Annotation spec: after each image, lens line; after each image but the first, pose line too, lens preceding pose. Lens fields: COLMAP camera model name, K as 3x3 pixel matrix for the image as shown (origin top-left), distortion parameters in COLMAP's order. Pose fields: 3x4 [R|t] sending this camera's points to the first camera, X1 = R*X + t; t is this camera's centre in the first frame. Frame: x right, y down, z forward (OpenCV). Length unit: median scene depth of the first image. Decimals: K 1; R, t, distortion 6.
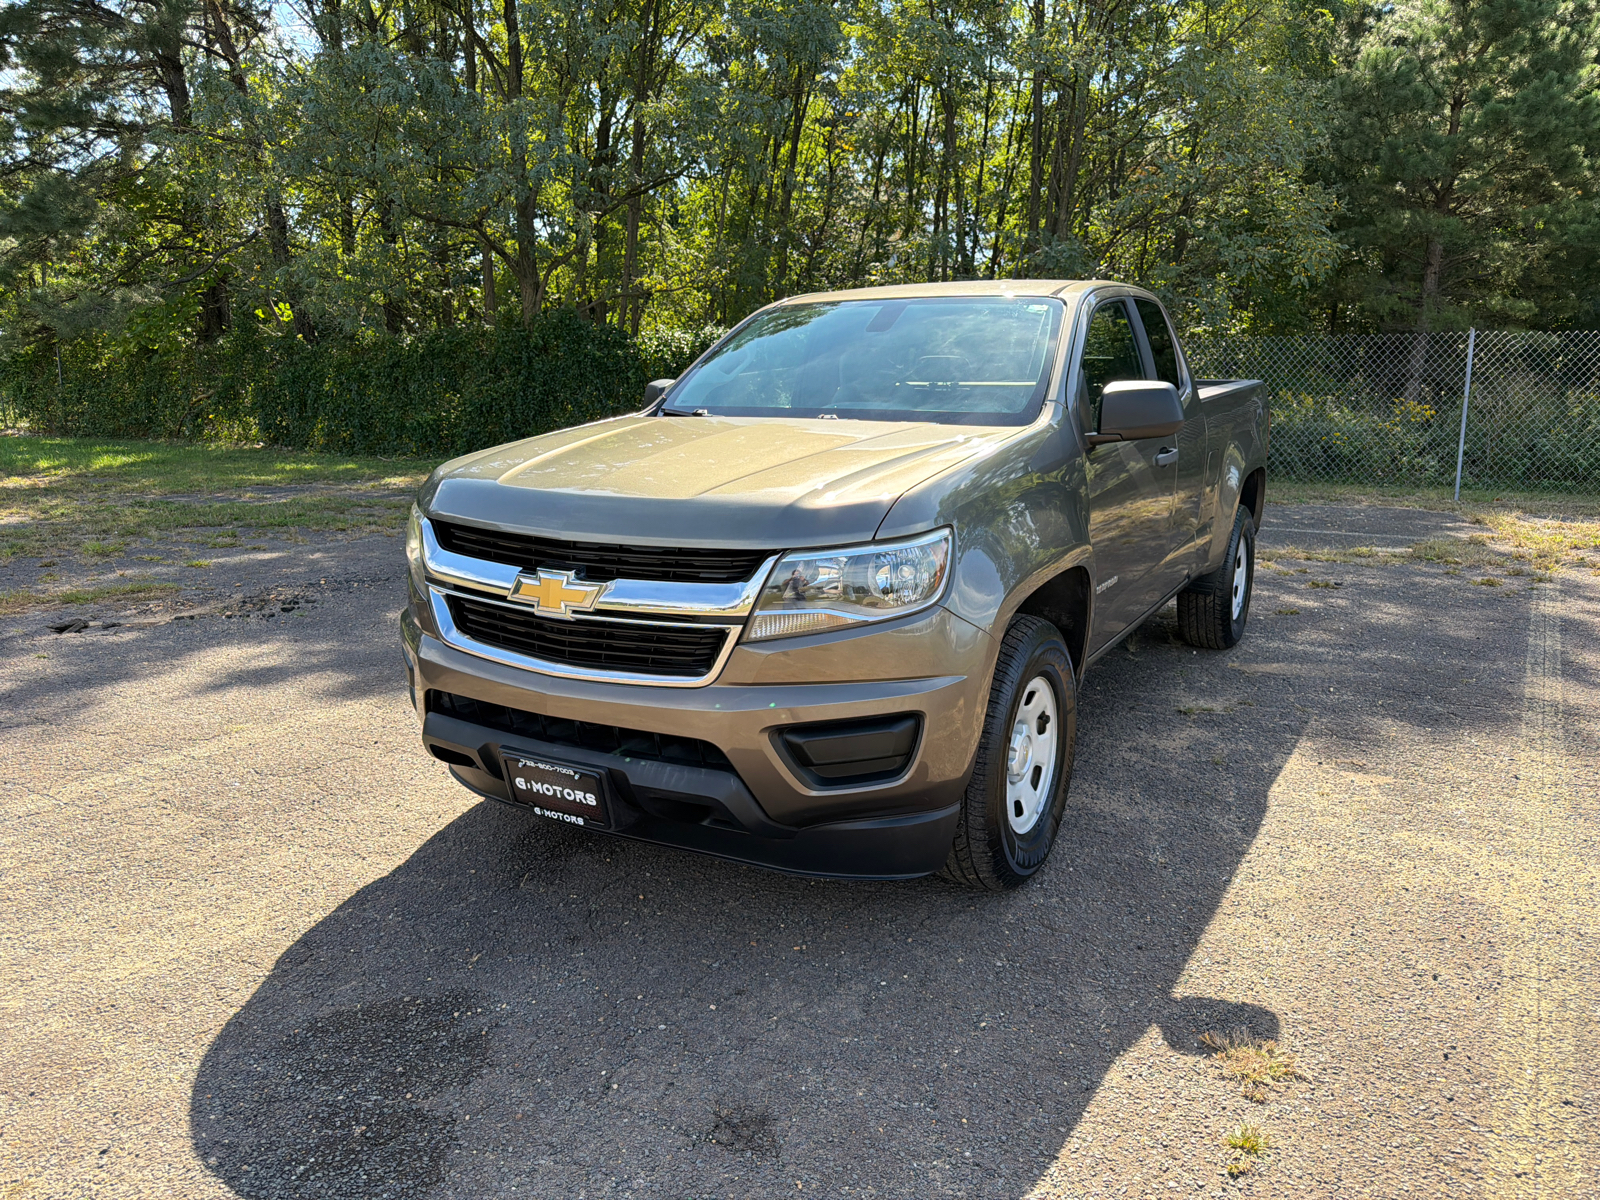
lens RADIAL K [[1256.5, 0, 734.9], [0, 1256.5, 603.3], [0, 0, 1]] dist [0.002460, -0.012876]
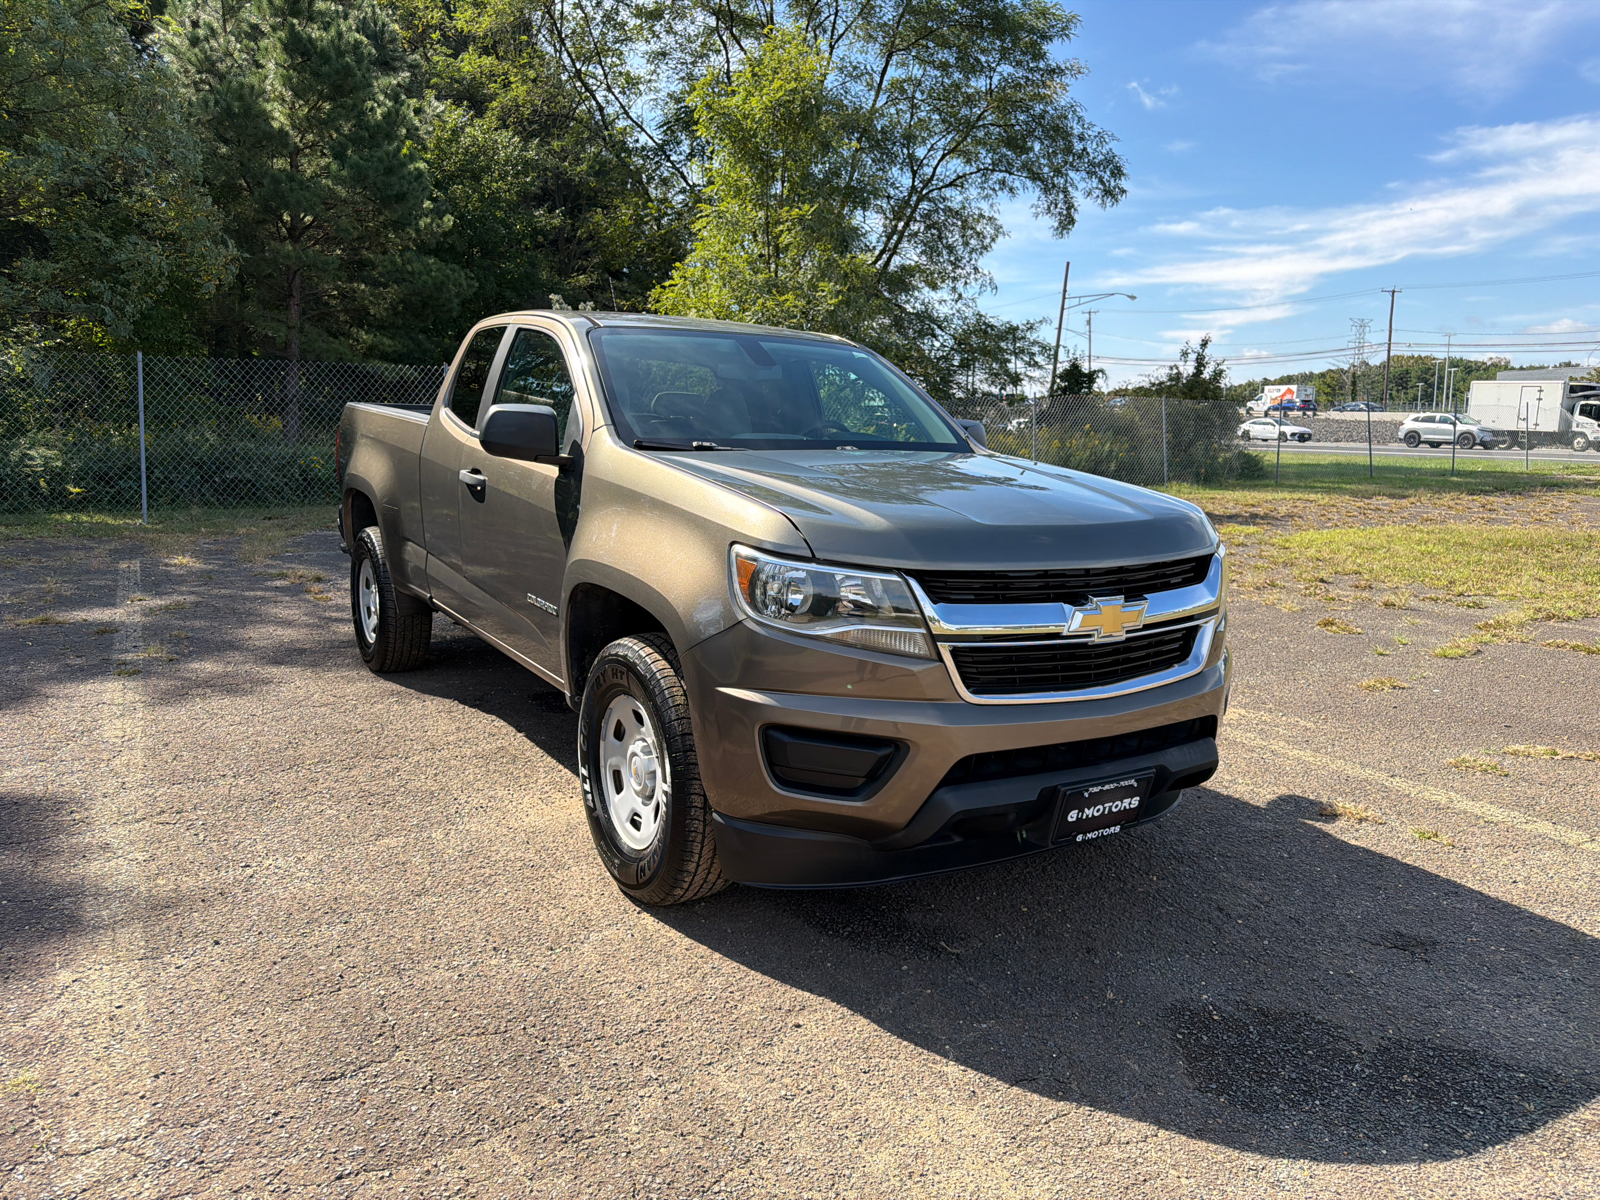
lens RADIAL K [[1221.4, 0, 911.9], [0, 1221.4, 595.9], [0, 0, 1]] dist [-0.005749, -0.031132]
pose [[0.336718, -0.118322, 0.934142, -1.087181], [0.133915, 0.988007, 0.076874, -0.120346], [-0.932034, 0.099211, 0.348525, 0.754700]]
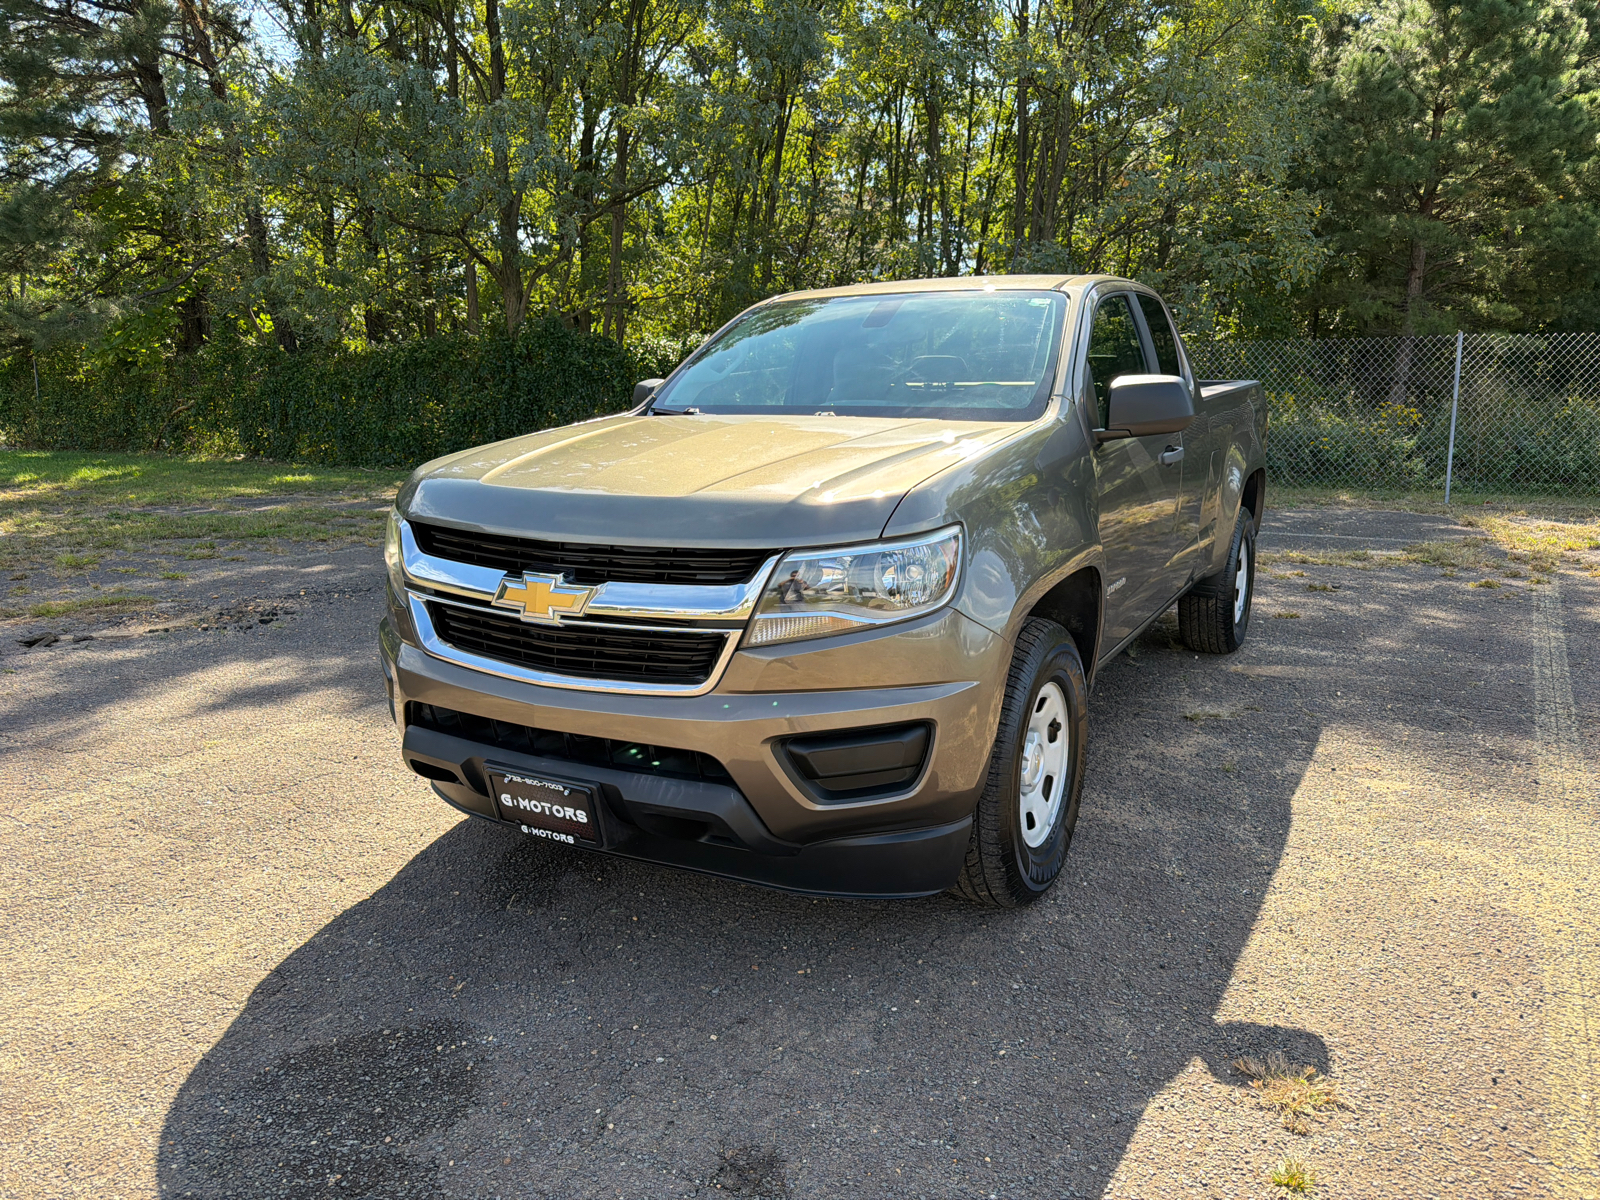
lens RADIAL K [[1253.1, 0, 740.9], [0, 1253.1, 601.1], [0, 0, 1]] dist [-0.006645, -0.002105]
pose [[0.999833, -0.007520, 0.016640, -0.009180], [0.007697, 0.999914, -0.010597, 0.005276], [-0.016559, 0.010723, 0.999805, 0.055071]]
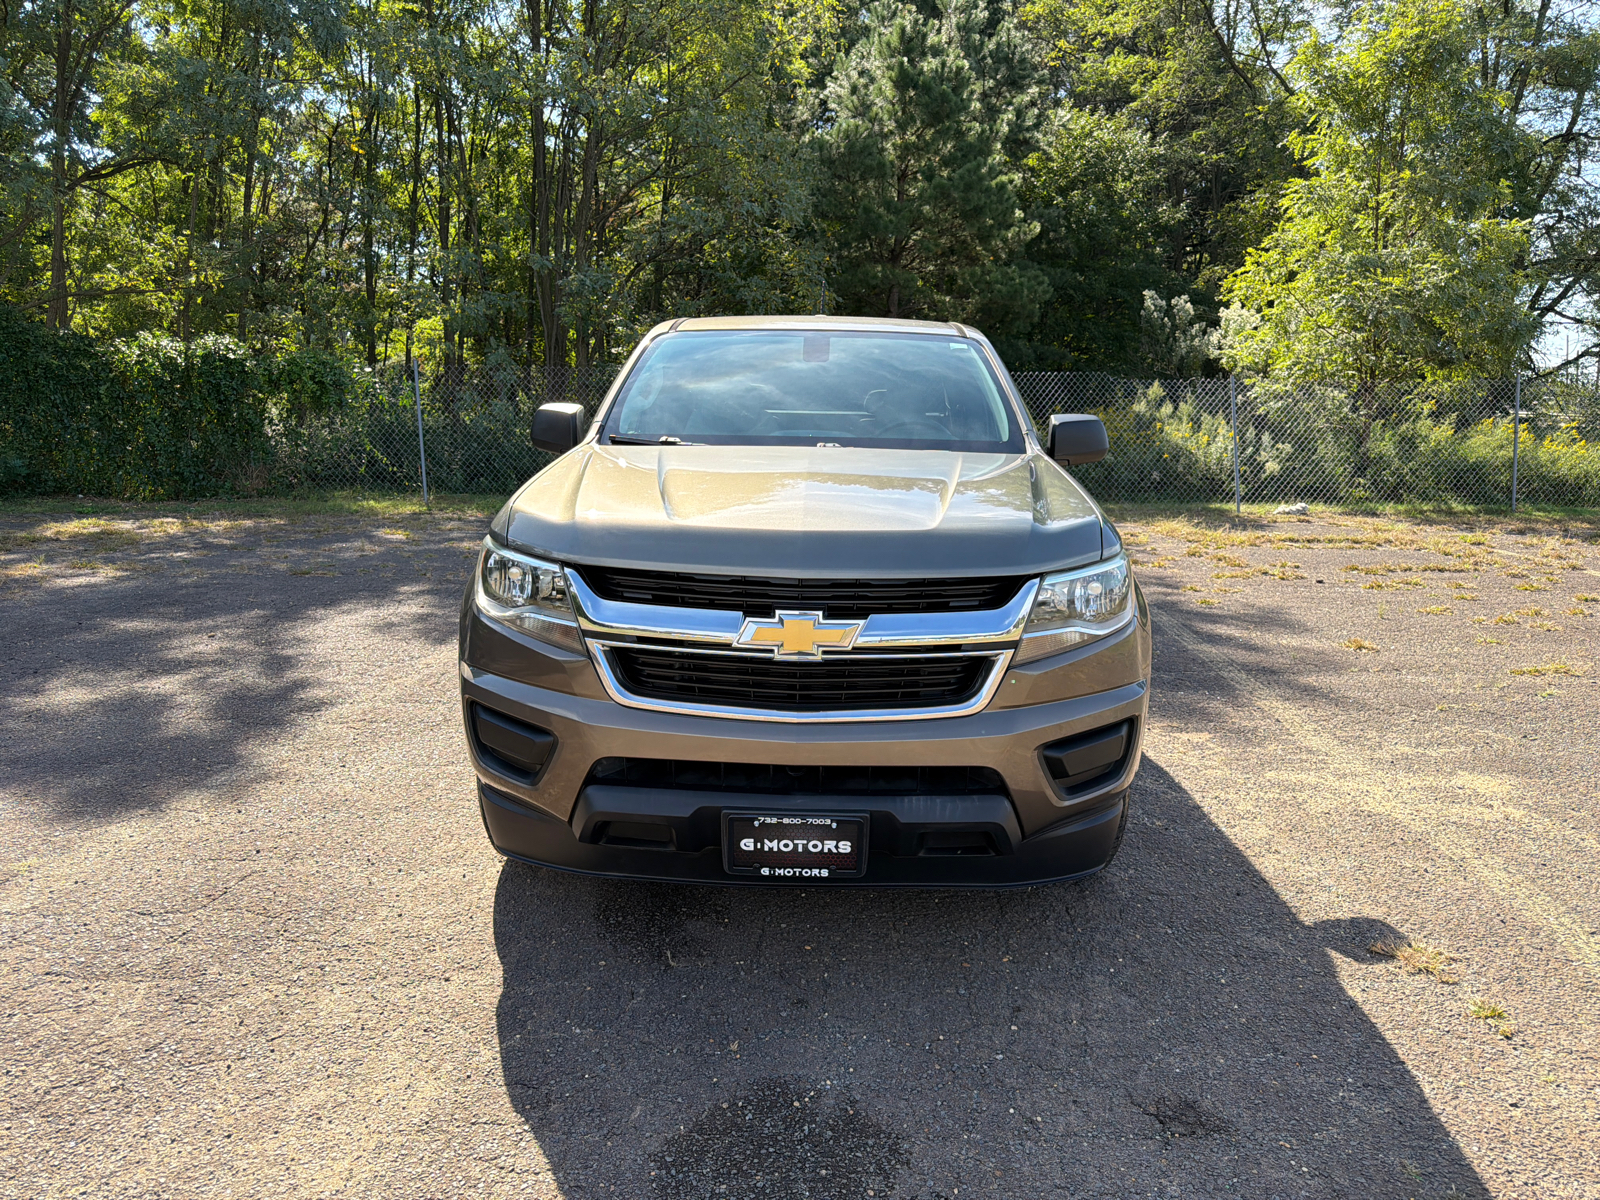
lens RADIAL K [[1268.8, 0, 835.3], [0, 1268.8, 583.7], [0, 0, 1]] dist [0.025118, -0.049456]
pose [[0.845456, -0.059496, 0.530720, -0.591260], [0.077127, 0.996959, -0.011103, -0.031823], [-0.528446, 0.050320, 0.847474, 0.165866]]
